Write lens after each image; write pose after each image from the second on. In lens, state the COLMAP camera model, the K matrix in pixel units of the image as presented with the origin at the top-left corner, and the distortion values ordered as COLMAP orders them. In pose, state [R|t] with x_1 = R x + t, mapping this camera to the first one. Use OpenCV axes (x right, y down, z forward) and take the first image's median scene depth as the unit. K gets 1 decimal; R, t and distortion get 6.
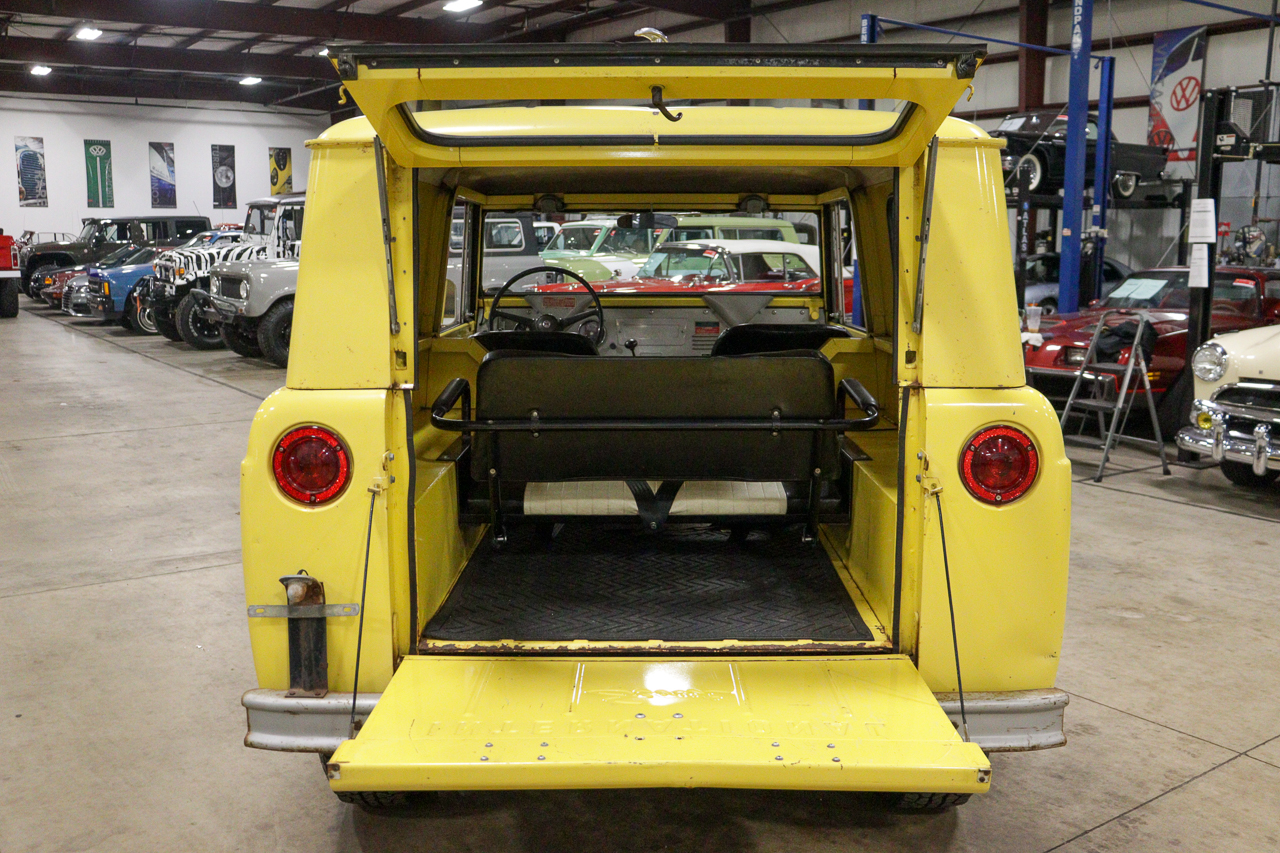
lens RADIAL K [[1188.5, 0, 640.0], [0, 1188.5, 426.5], [0, 0, 1]] dist [-0.051459, 0.014415]
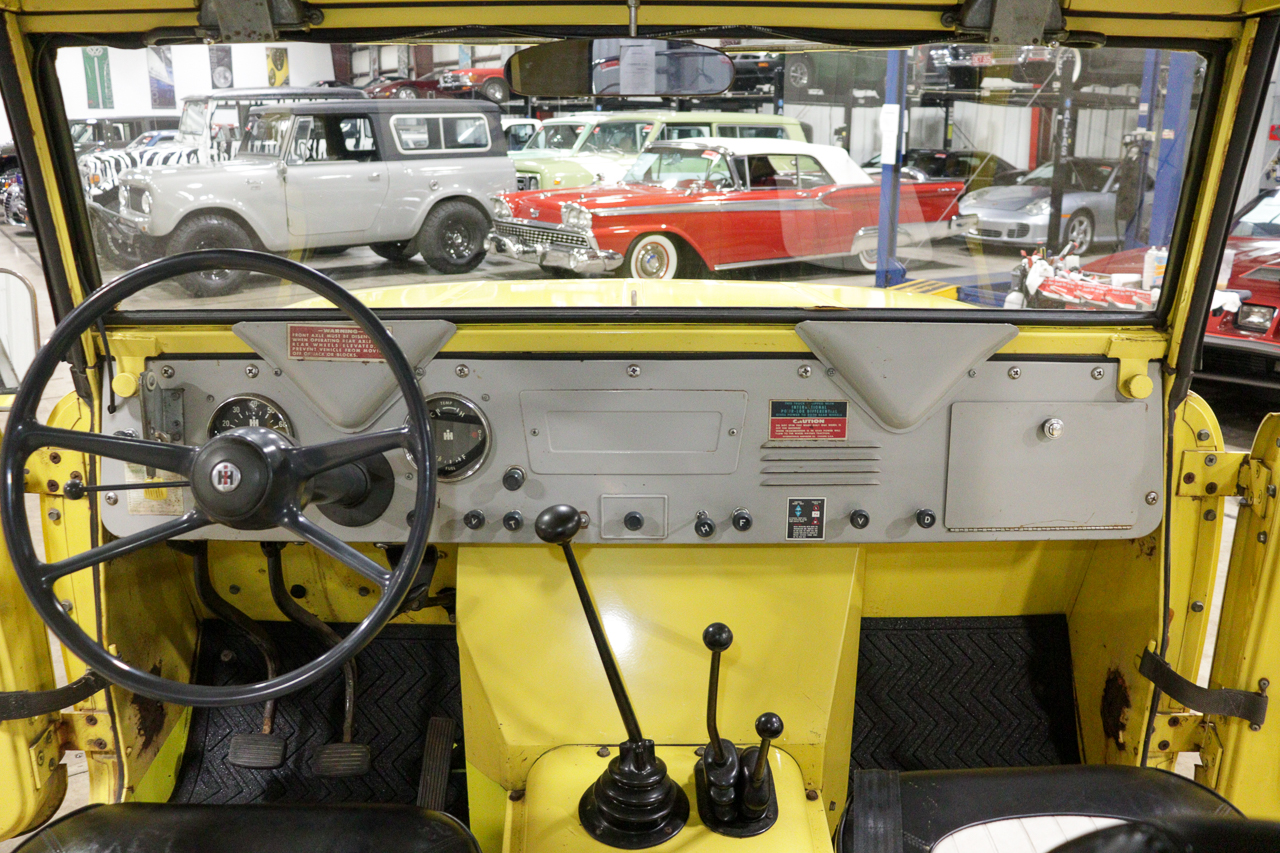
lens RADIAL K [[1053.0, 0, 640.0], [0, 1053.0, 426.5], [0, 0, 1]] dist [-0.134569, 0.124753]
pose [[0.999960, -0.000049, 0.008961, 0.004673], [-0.000974, 0.993472, 0.114073, -0.062587], [-0.008908, -0.114077, 0.993432, 0.395285]]
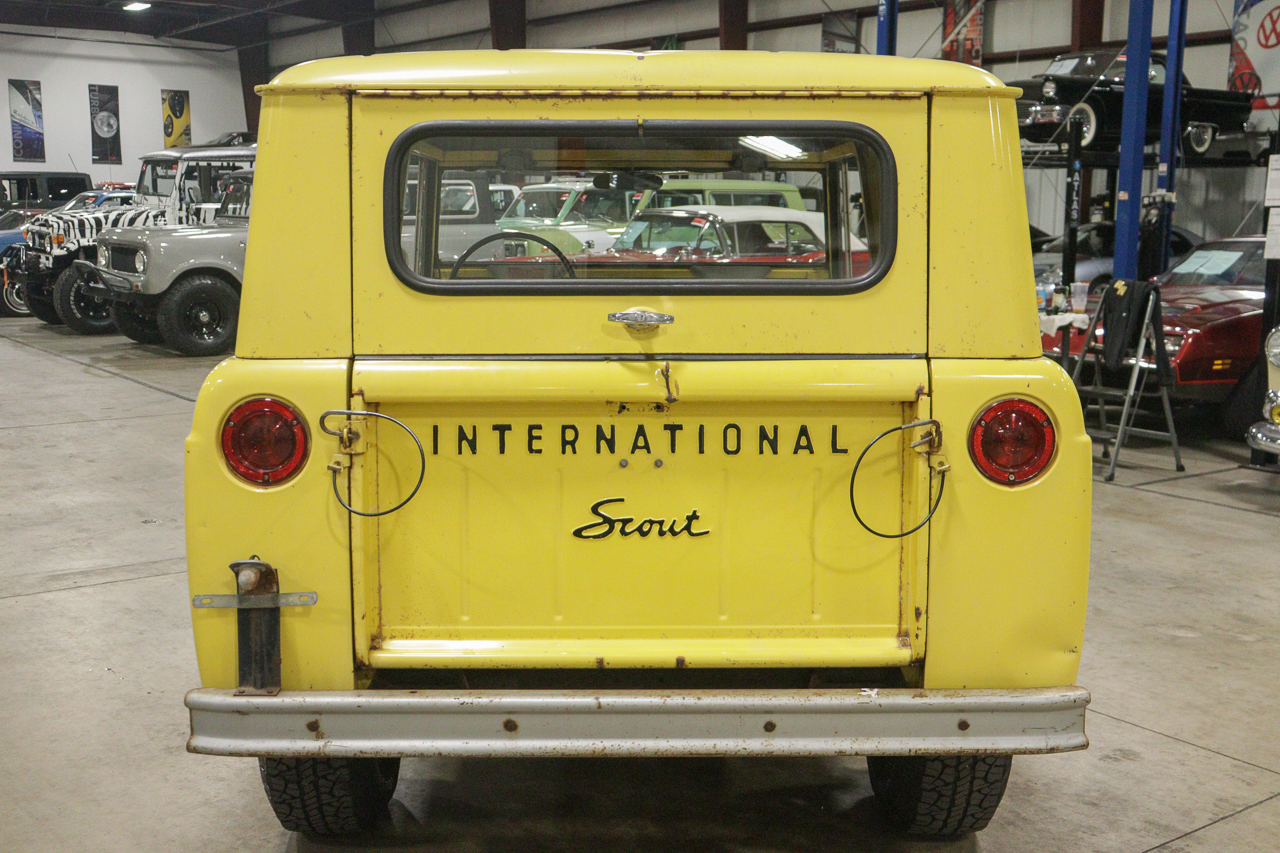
lens RADIAL K [[1438.8, 0, 640.0], [0, 1438.8, 426.5], [0, 0, 1]] dist [0.022347, 0.048356]
pose [[0.999843, 0.001084, 0.017663, -0.001857], [-0.000997, 0.999988, -0.004899, 0.007162], [-0.017668, 0.004880, 0.999832, -0.032694]]
